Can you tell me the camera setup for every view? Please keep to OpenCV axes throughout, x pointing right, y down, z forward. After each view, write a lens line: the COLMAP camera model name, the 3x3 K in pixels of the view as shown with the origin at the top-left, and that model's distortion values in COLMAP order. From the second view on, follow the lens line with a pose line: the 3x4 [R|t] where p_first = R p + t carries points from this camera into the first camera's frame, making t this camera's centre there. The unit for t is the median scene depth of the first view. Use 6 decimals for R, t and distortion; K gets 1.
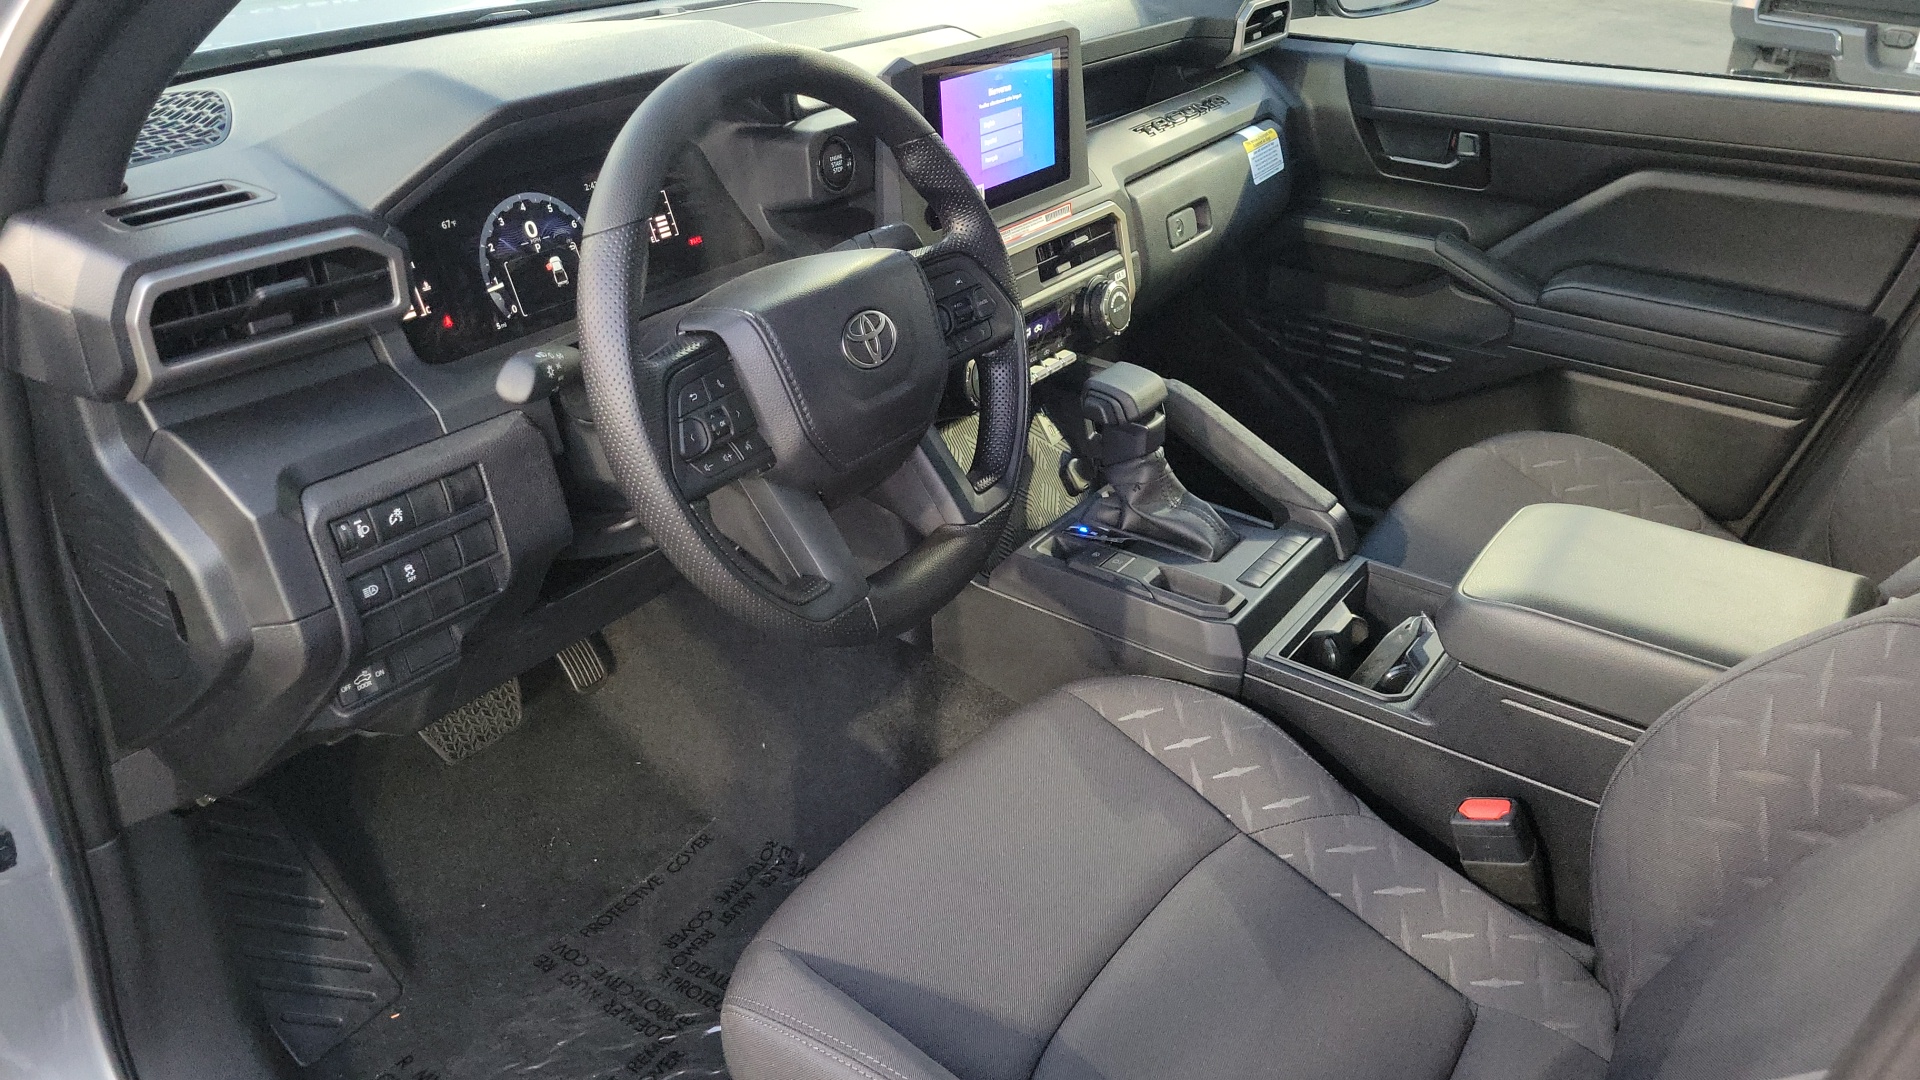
lens RADIAL K [[1426.6, 0, 944.8], [0, 1426.6, 548.3], [0, 0, 1]] dist [0.024340, -0.023983]
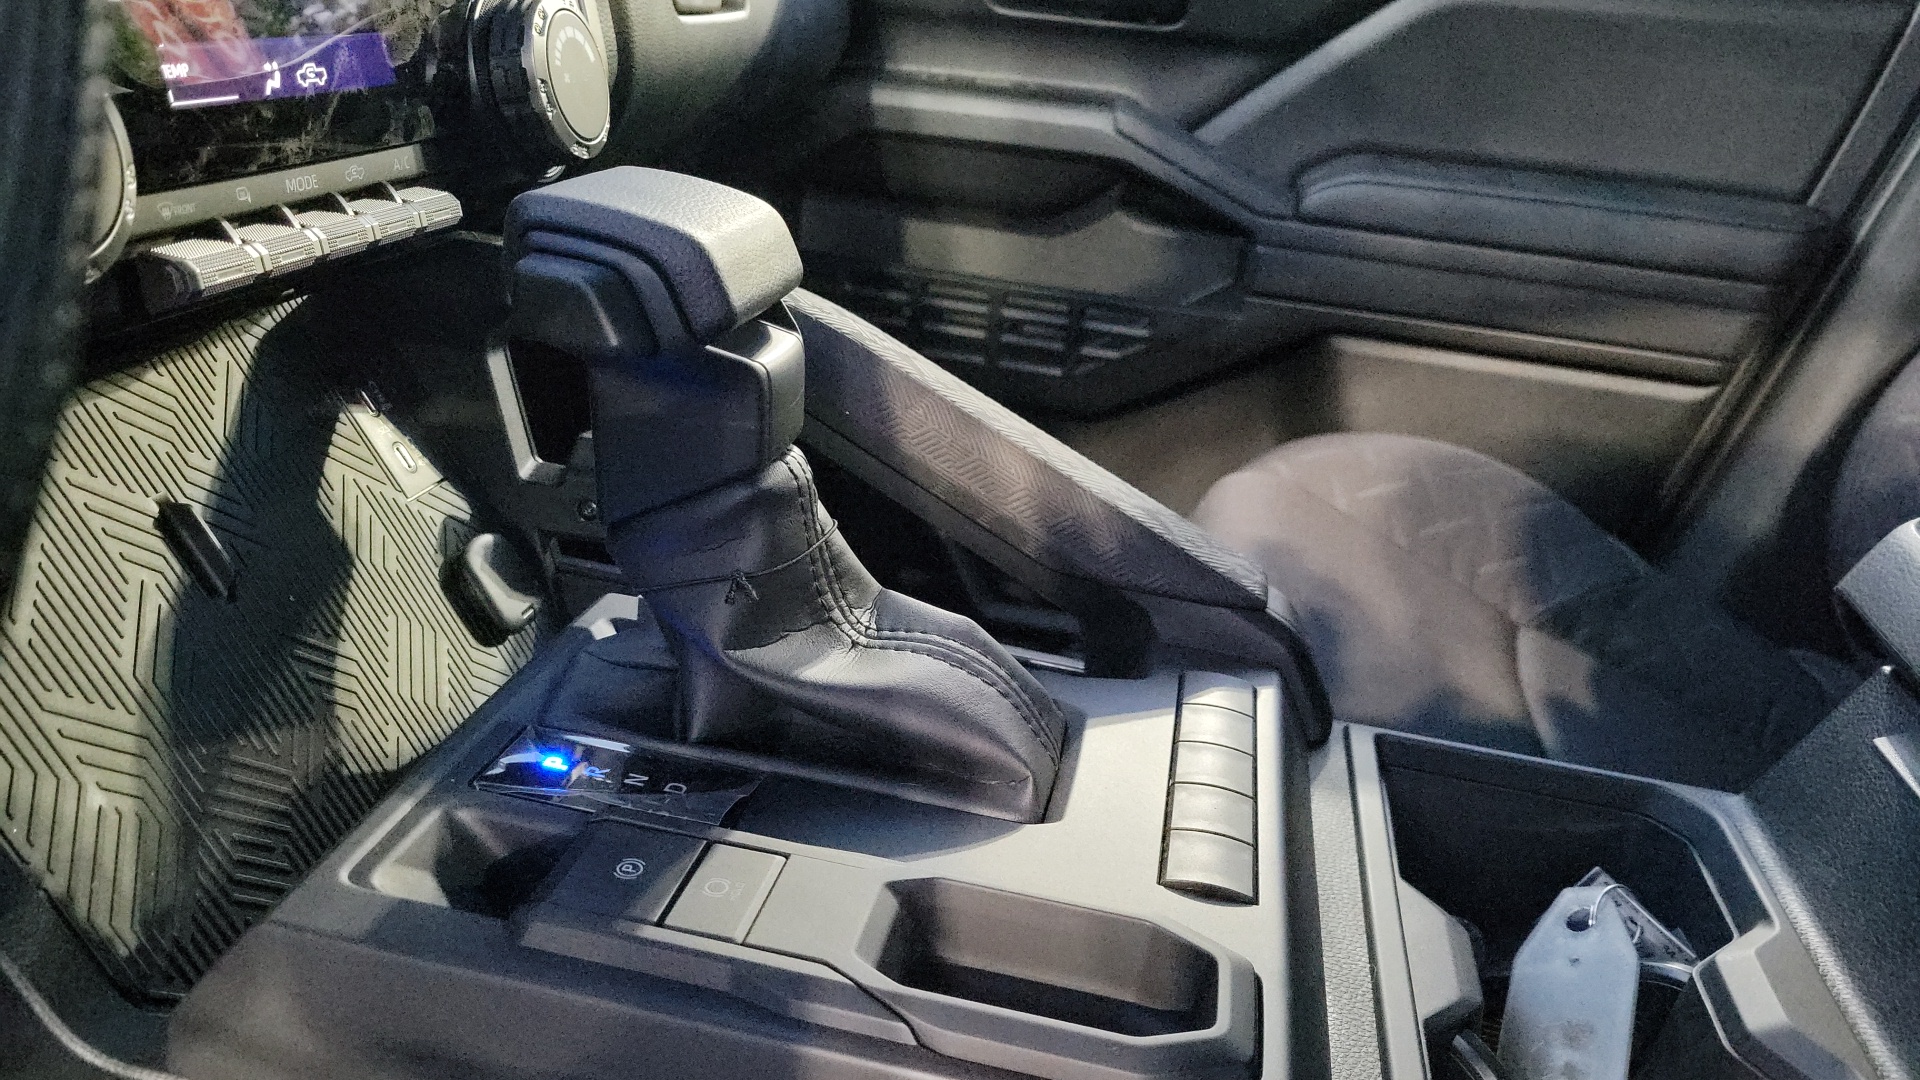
lens RADIAL K [[1426.6, 0, 952.4], [0, 1426.6, 553.1], [0, 0, 1]] dist [0.024340, -0.023983]
pose [[0.906929, -0.087520, 0.412093, 0.053972], [0.122483, 0.990706, -0.059154, -0.026213], [-0.403086, 0.104123, 0.909219, 0.679500]]
